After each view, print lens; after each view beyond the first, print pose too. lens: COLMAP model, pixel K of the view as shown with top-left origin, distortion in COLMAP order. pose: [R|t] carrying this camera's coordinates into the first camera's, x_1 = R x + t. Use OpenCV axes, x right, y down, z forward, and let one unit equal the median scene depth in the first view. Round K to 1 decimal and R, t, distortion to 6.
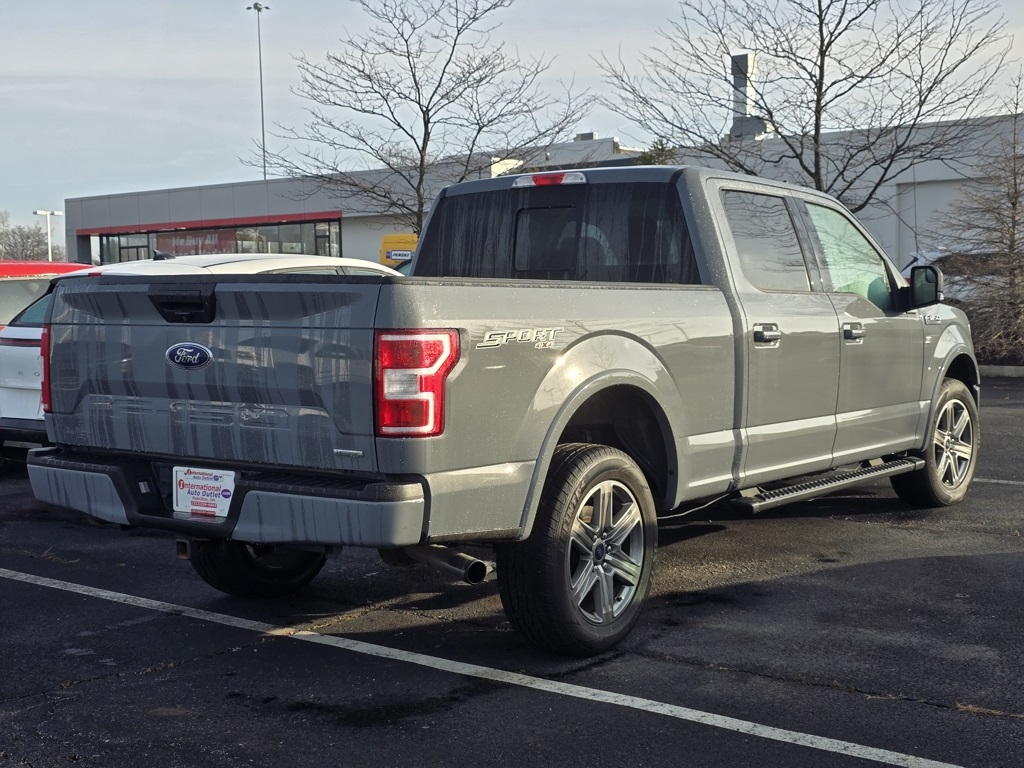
lens RADIAL K [[1368.9, 0, 512.0], [0, 1368.9, 384.0], [0, 0, 1]] dist [0.102507, -0.116968]
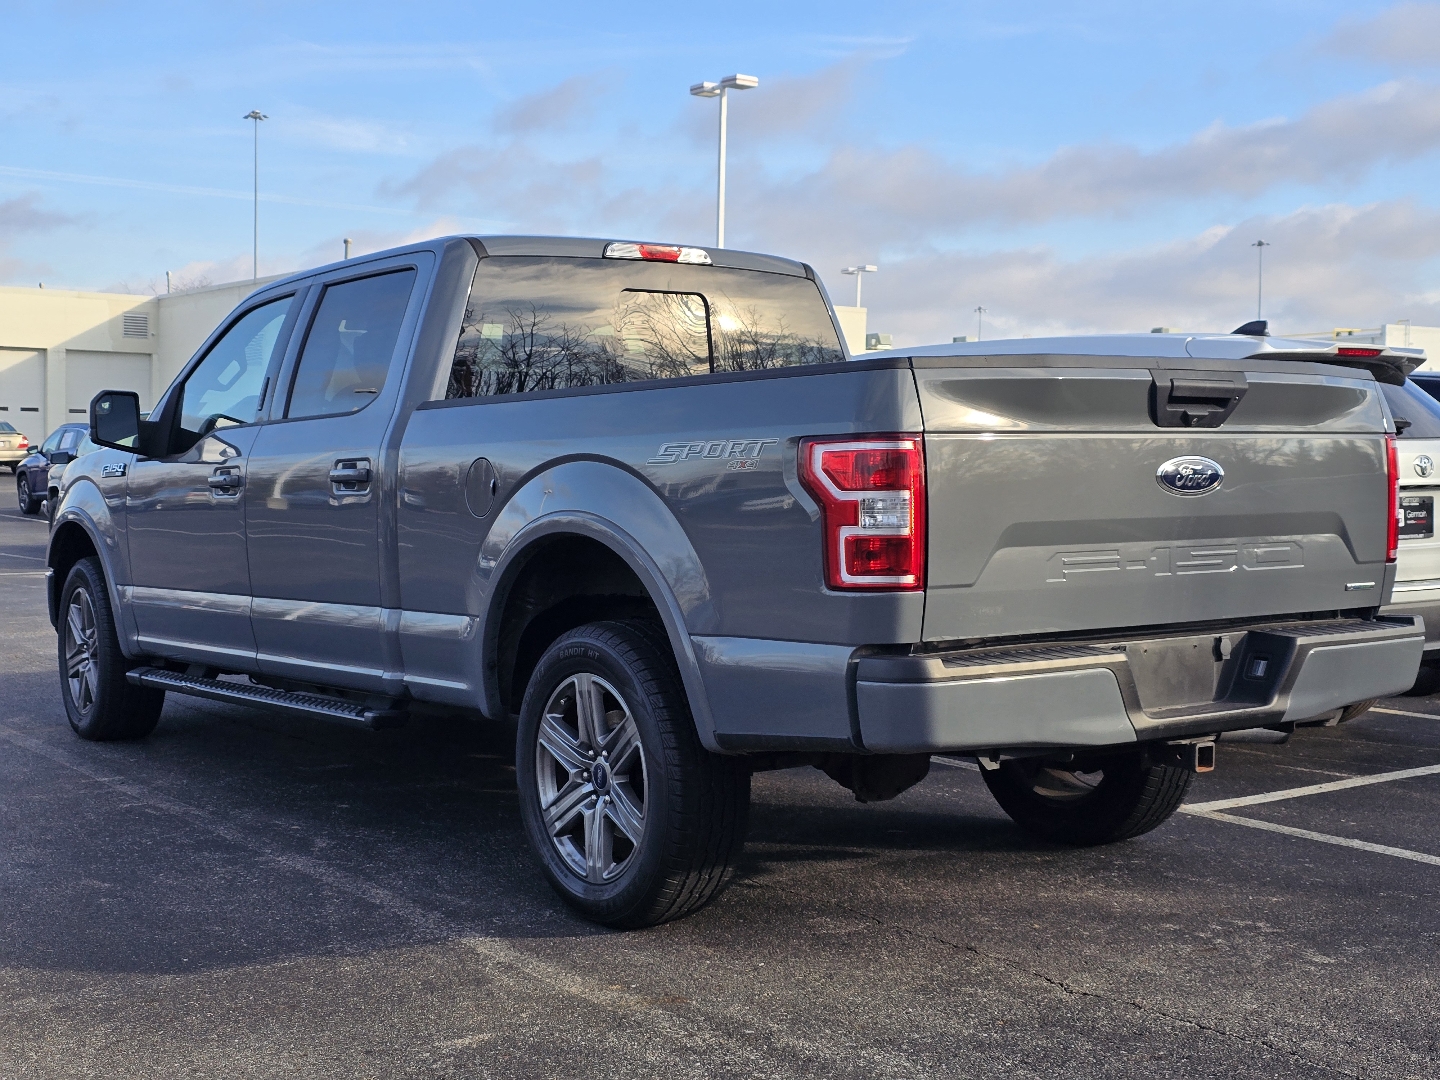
lens RADIAL K [[1936.0, 0, 761.3], [0, 1936.0, 498.9], [0, 0, 1]] dist [0.086412, -0.065527]
pose [[0.291434, -0.011724, 0.956519, -1.097338], [0.071445, 0.997399, -0.009543, -0.013164], [-0.953919, 0.071120, 0.291513, 0.821182]]
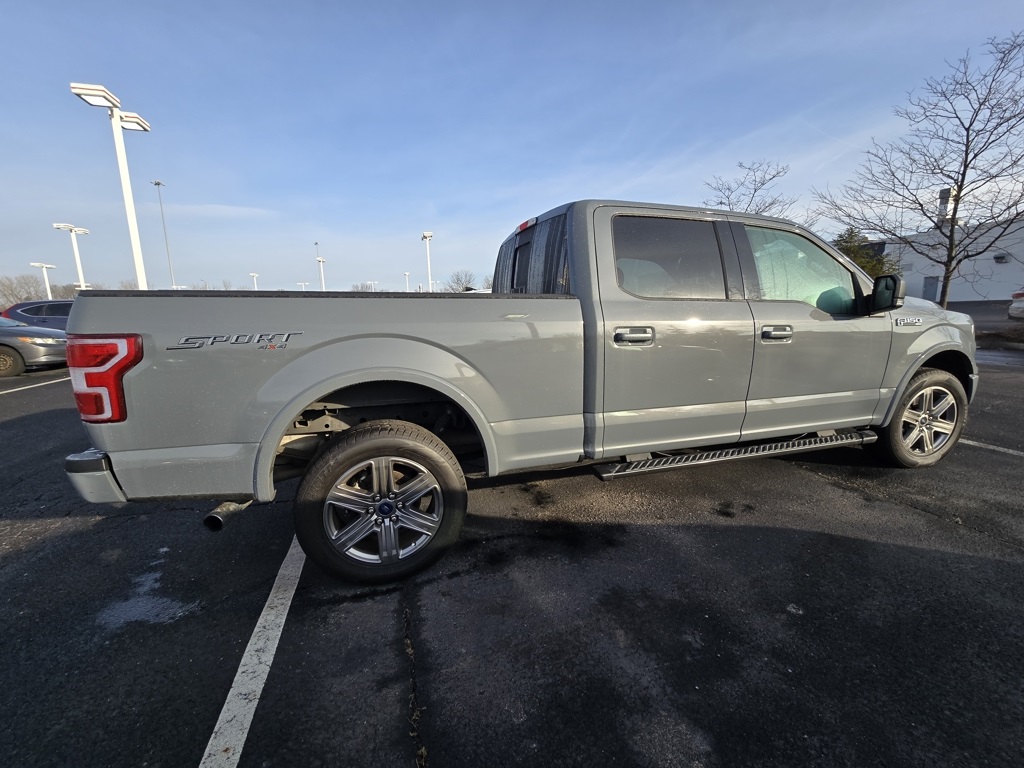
lens RADIAL K [[422.7, 0, 512.0], [0, 422.7, 384.0], [0, 0, 1]] dist [-0.002032, 0.000218]
pose [[0.809148, 0.097074, -0.579531, 0.364678], [-0.028594, 0.991596, 0.126173, -0.043797], [0.586909, -0.085521, 0.805124, 0.743632]]
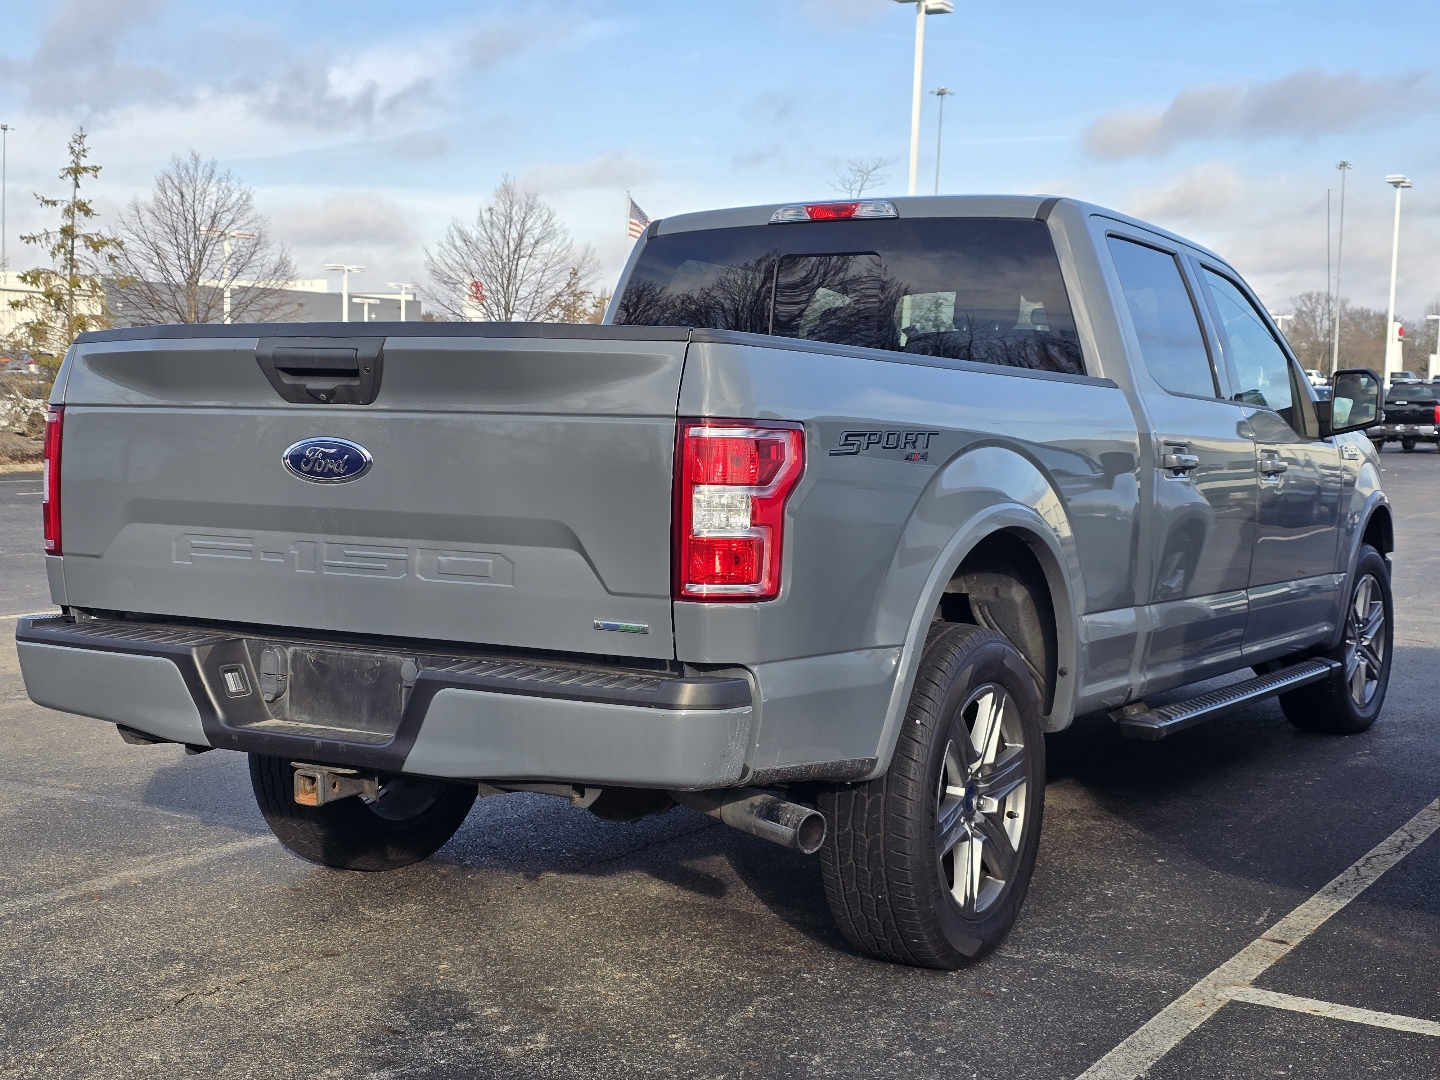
lens RADIAL K [[1925.0, 0, 720.0], [0, 1925.0, 540.0], [0, 0, 1]] dist [0.102507, -0.116968]
pose [[0.995479, 0.021176, 0.092593, -0.127437], [-0.020427, 0.999751, -0.009028, 0.016012], [-0.092761, 0.007096, 0.995663, 0.141075]]
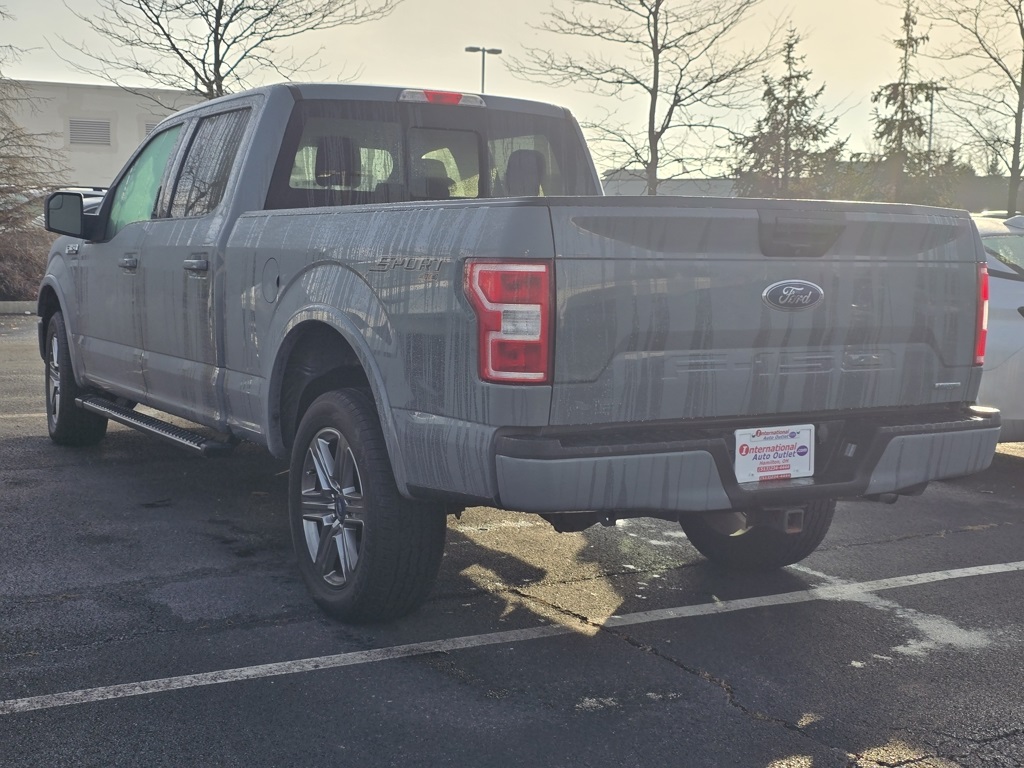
lens RADIAL K [[1368.9, 0, 512.0], [0, 1368.9, 384.0], [0, 0, 1]] dist [0.102507, -0.116968]
pose [[0.400700, -0.082418, 0.912495, -0.969309], [0.039992, 0.996570, 0.072450, -0.030694], [-0.915336, 0.007462, 0.402621, 0.727459]]
